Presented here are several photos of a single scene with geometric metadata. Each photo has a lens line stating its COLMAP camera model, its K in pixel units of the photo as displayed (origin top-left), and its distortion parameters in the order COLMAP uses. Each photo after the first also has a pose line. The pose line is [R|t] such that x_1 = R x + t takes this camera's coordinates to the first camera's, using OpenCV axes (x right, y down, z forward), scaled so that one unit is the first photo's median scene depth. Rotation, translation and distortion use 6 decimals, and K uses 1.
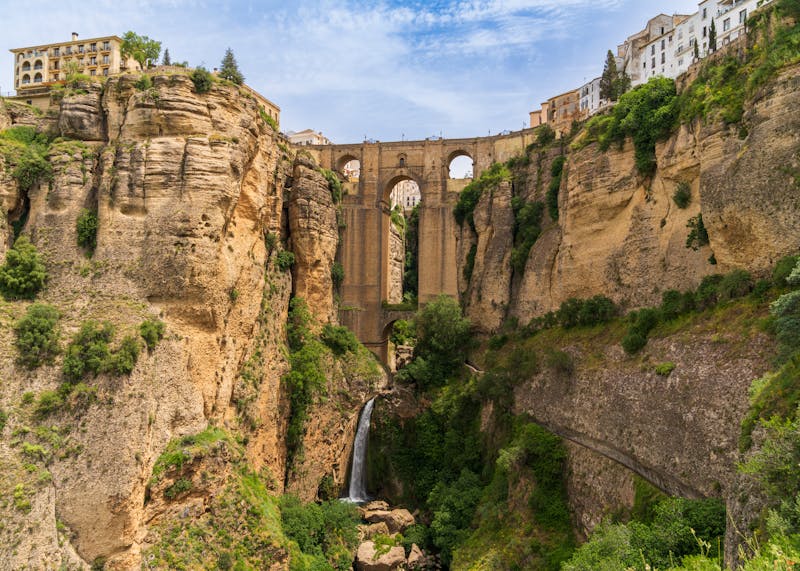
lens RADIAL K [[591.0, 0, 376.3], [0, 591.0, 286.0], [0, 0, 1]] dist [-0.033947, -0.002807]
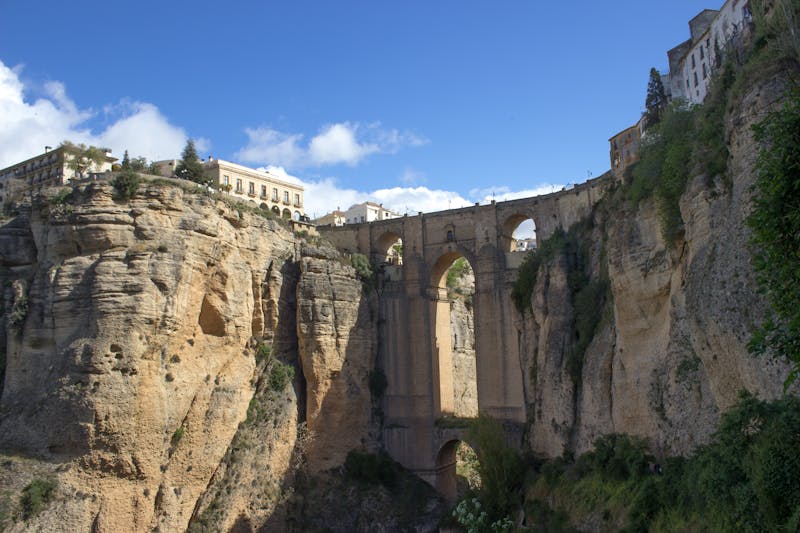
lens RADIAL K [[672.2, 0, 400.0], [0, 672.2, 266.5], [0, 0, 1]] dist [-0.102408, 0.008292]
pose [[0.957973, -0.083204, -0.274528, 0.305247], [0.048097, 0.990052, -0.132227, -0.074417], [0.282799, 0.113466, 0.952444, 0.183123]]
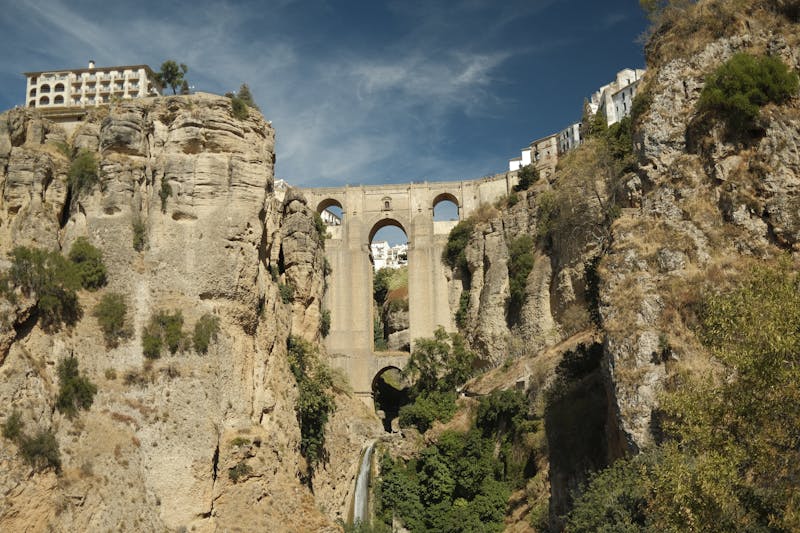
lens RADIAL K [[807.3, 0, 400.0], [0, 807.3, 266.5], [0, 0, 1]] dist [-0.014171, -0.010519]
pose [[0.983996, -0.002900, 0.178169, -0.239972], [0.040217, 0.977684, -0.206195, 0.229238], [-0.173595, 0.210061, 0.962153, -0.375304]]
